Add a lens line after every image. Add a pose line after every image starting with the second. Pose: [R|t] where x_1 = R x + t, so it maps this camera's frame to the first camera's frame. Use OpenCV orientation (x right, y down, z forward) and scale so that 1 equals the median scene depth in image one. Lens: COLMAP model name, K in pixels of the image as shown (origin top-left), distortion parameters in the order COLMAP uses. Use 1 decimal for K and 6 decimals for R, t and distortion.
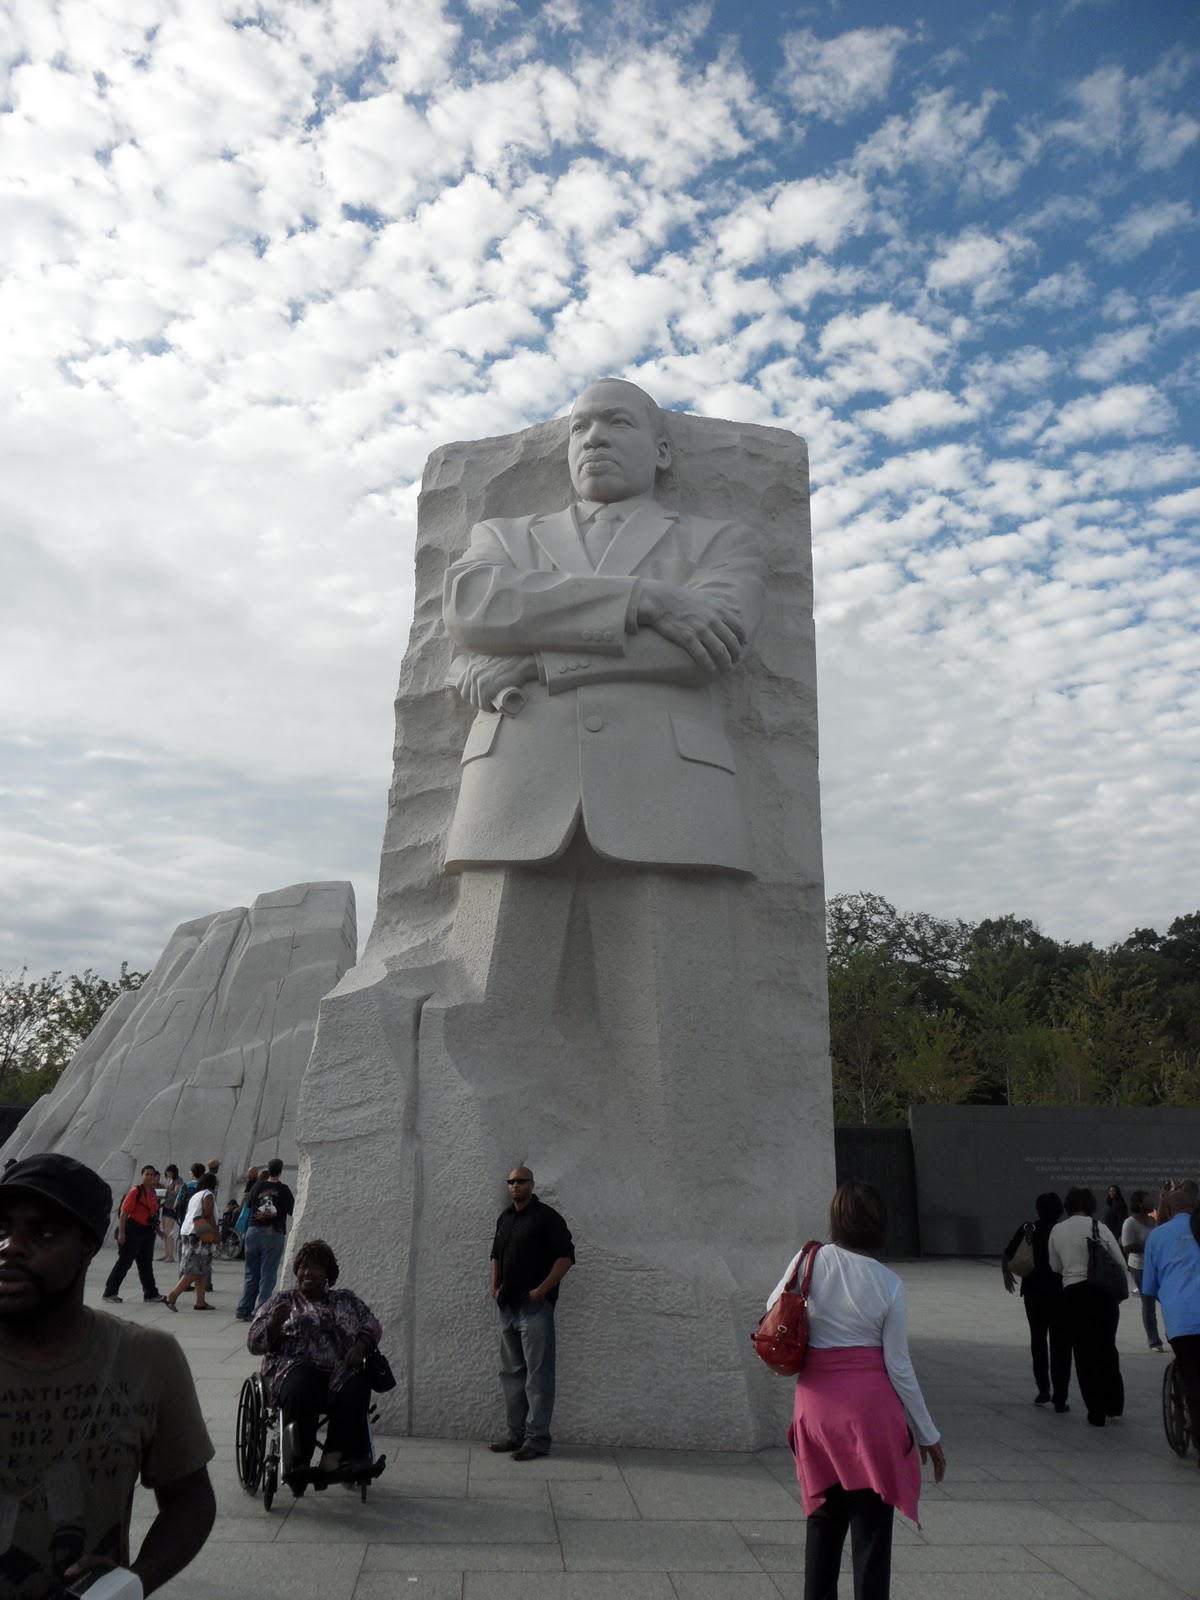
lens RADIAL K [[1296.5, 0, 600.0], [0, 1296.5, 800.0], [0, 0, 1]] dist [-0.042164, 0.000628]
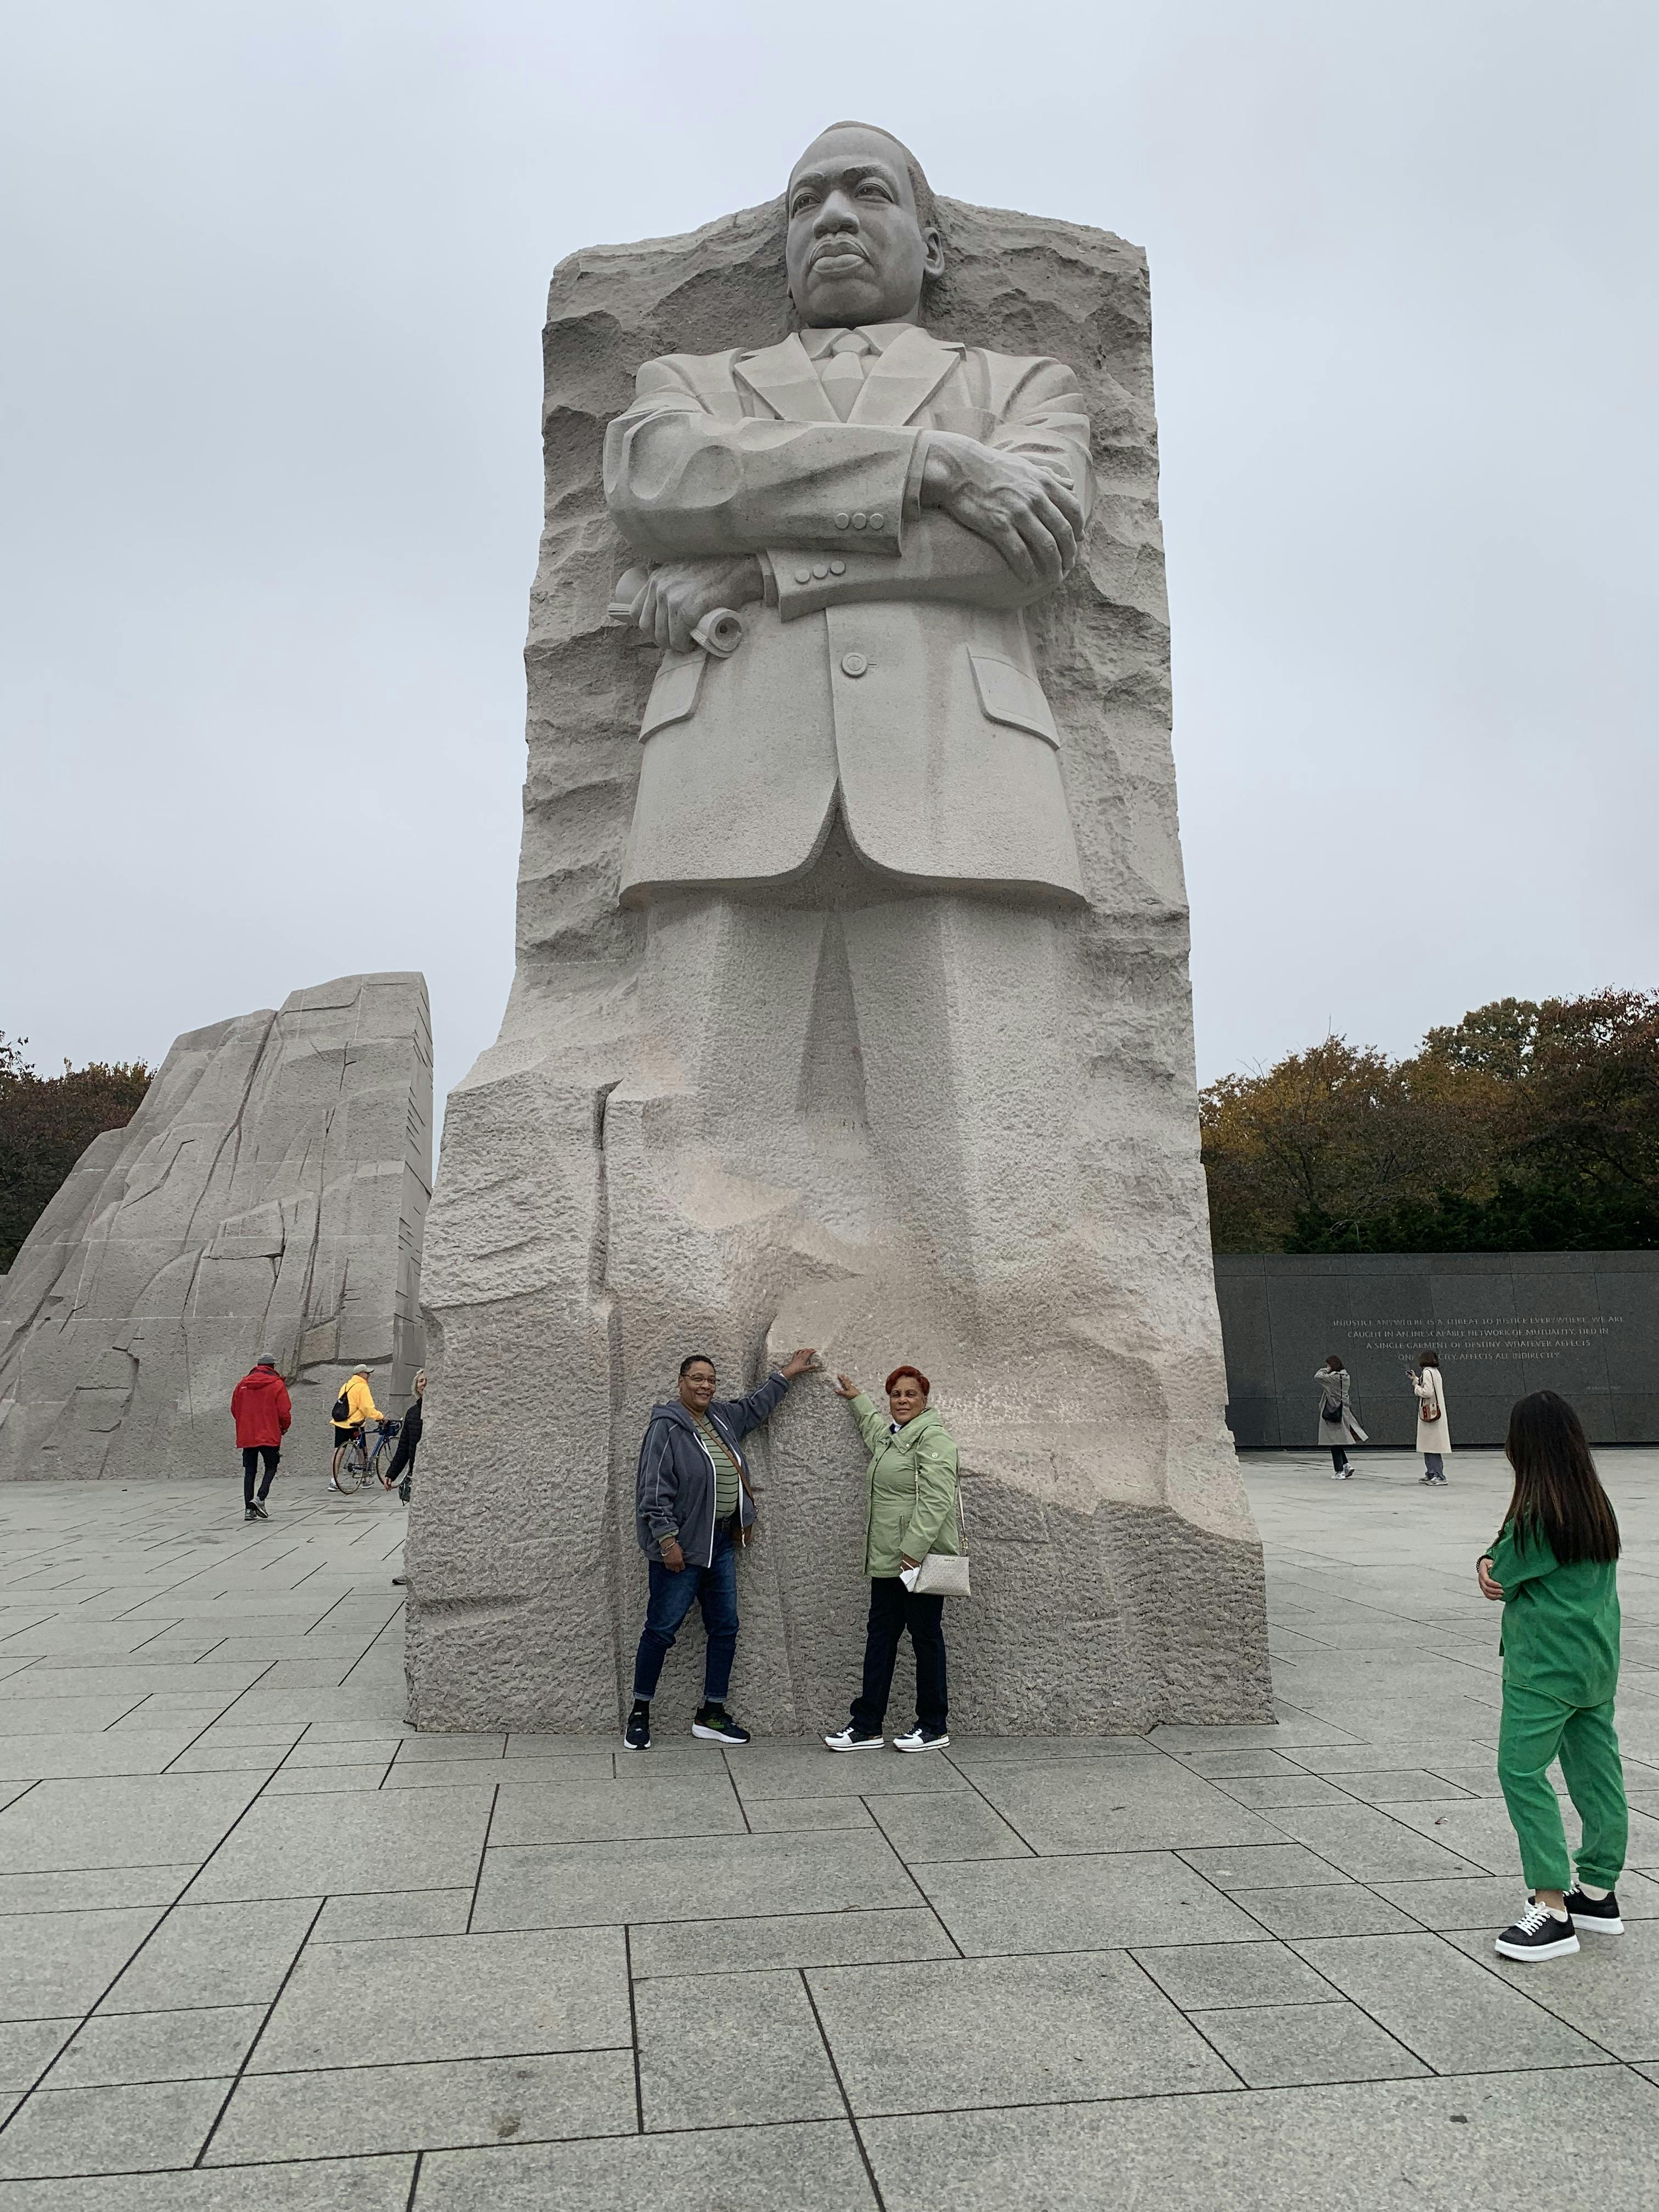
lens RADIAL K [[1633.3, 0, 829.5], [0, 1633.3, 1106.0], [0, 0, 1]] dist [0.102200, -0.233331]
pose [[0.997158, -0.020195, 0.072578, -0.077424], [0.010912, 0.991959, 0.126090, 0.053740], [-0.074541, -0.124940, 0.989360, 0.151268]]
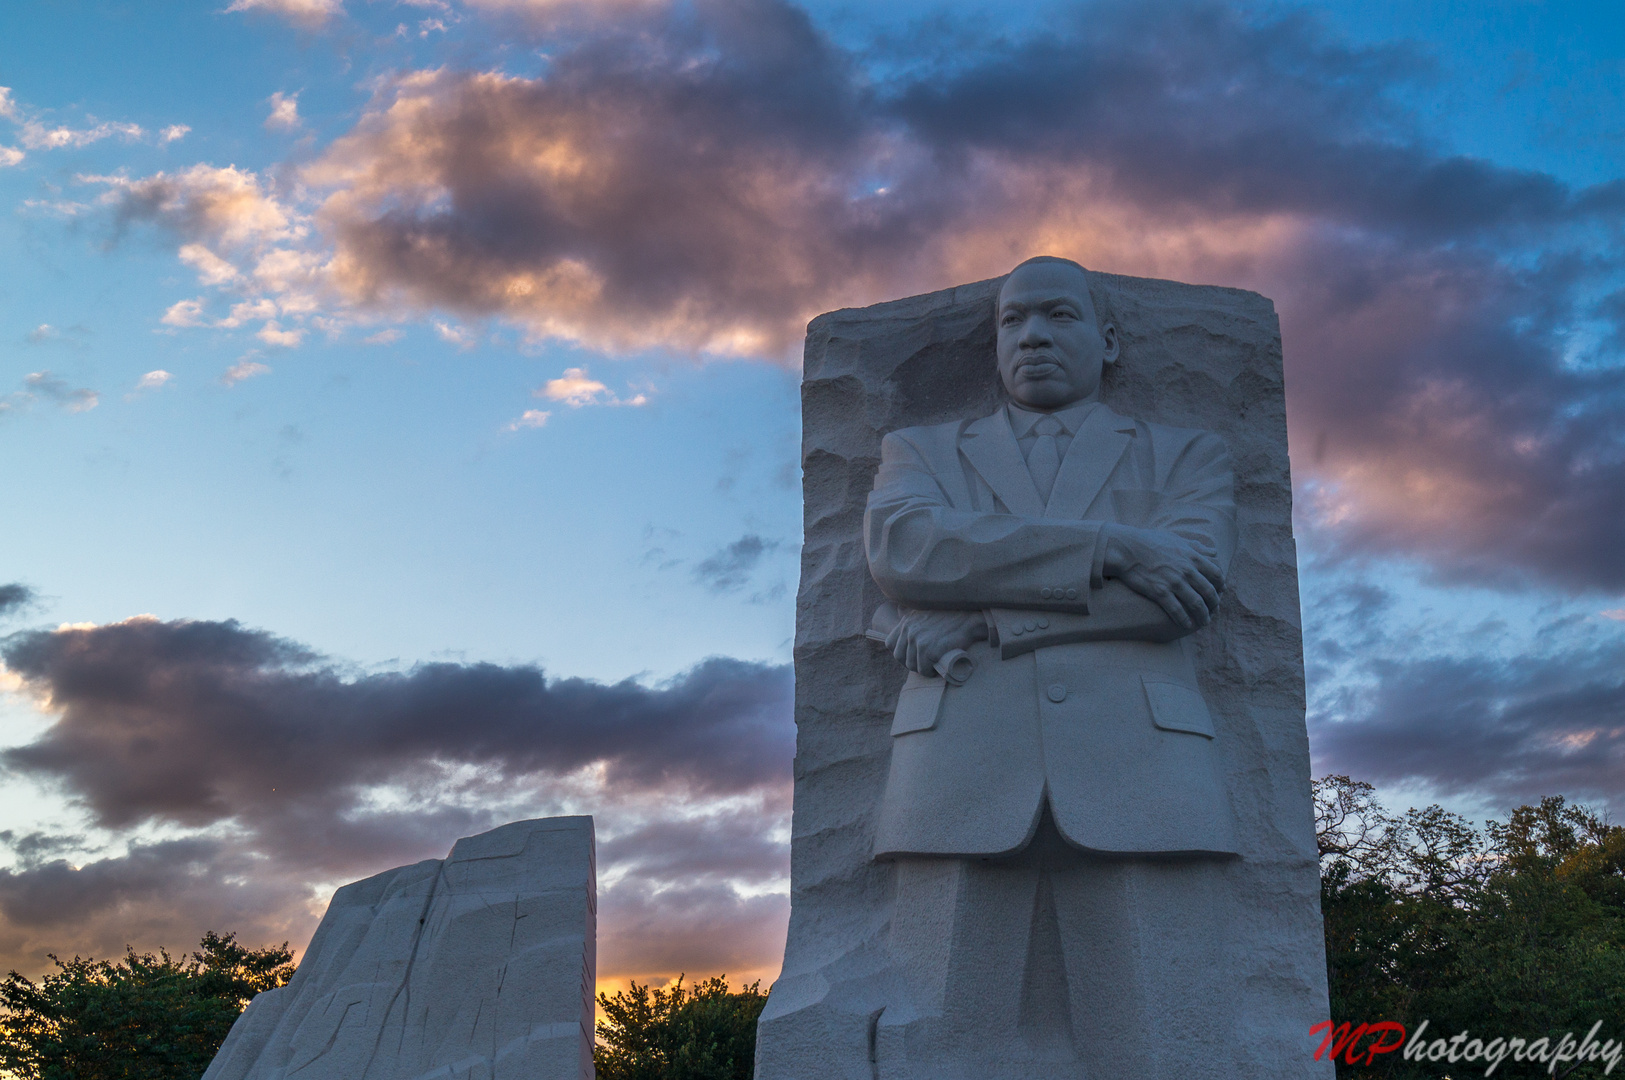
lens RADIAL K [[2395.9, 0, 1005.8], [0, 2395.9, 544.1], [0, 0, 1]] dist [-0.098625, 0.015319]
pose [[0.996860, -0.026197, 0.074719, -0.149672], [0.026925, 0.999599, -0.008759, -0.139012], [-0.074459, 0.010743, 0.997166, -0.582040]]
